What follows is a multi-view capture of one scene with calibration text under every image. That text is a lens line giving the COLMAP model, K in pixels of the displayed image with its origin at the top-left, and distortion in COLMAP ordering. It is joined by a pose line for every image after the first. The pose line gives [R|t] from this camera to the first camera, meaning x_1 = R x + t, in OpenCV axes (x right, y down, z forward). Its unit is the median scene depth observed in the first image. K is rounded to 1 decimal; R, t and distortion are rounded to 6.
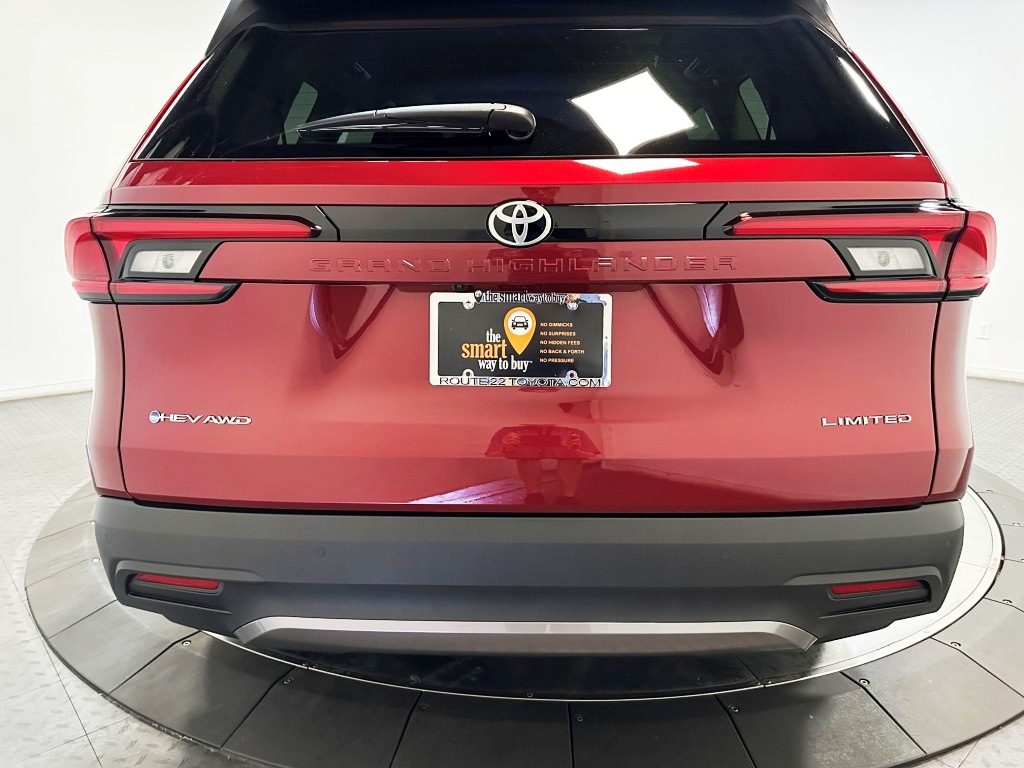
lens RADIAL K [[748.8, 0, 512.0], [0, 748.8, 384.0], [0, 0, 1]] dist [0.027917, -0.036310]
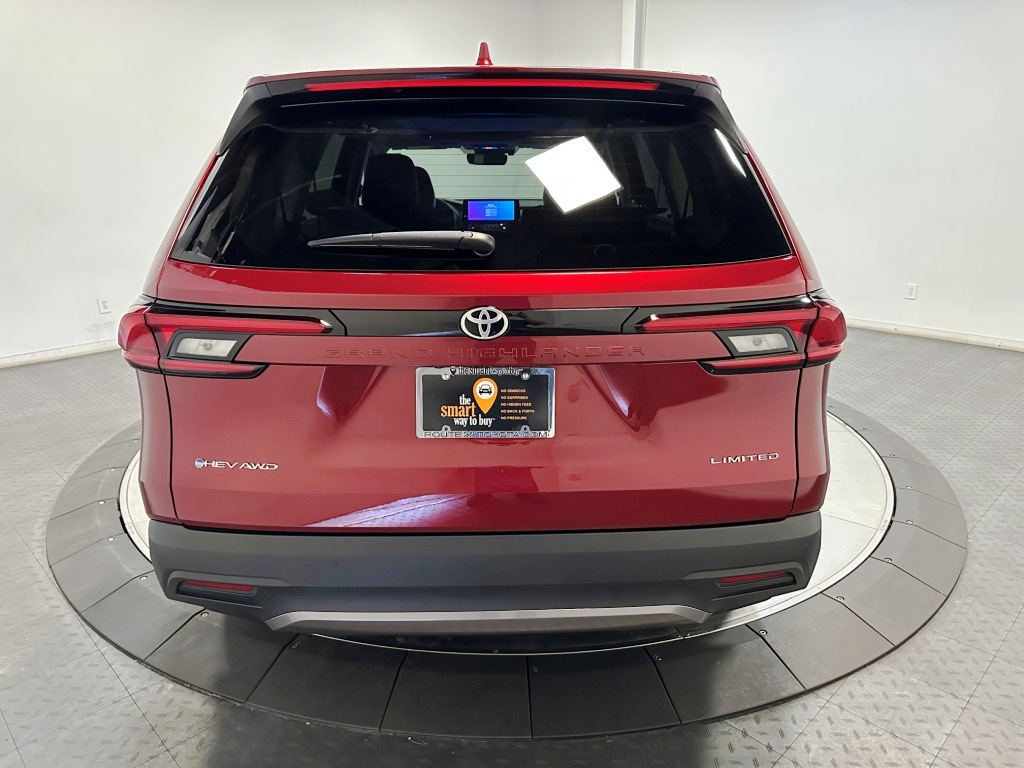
lens RADIAL K [[742.6, 0, 514.2], [0, 742.6, 380.7], [0, 0, 1]] dist [0.067109, -0.091939]
pose [[0.998644, -0.012130, 0.050627, -0.004356], [0.007796, 0.996356, 0.084939, -0.203511], [-0.051473, -0.084429, 0.995099, -0.288157]]
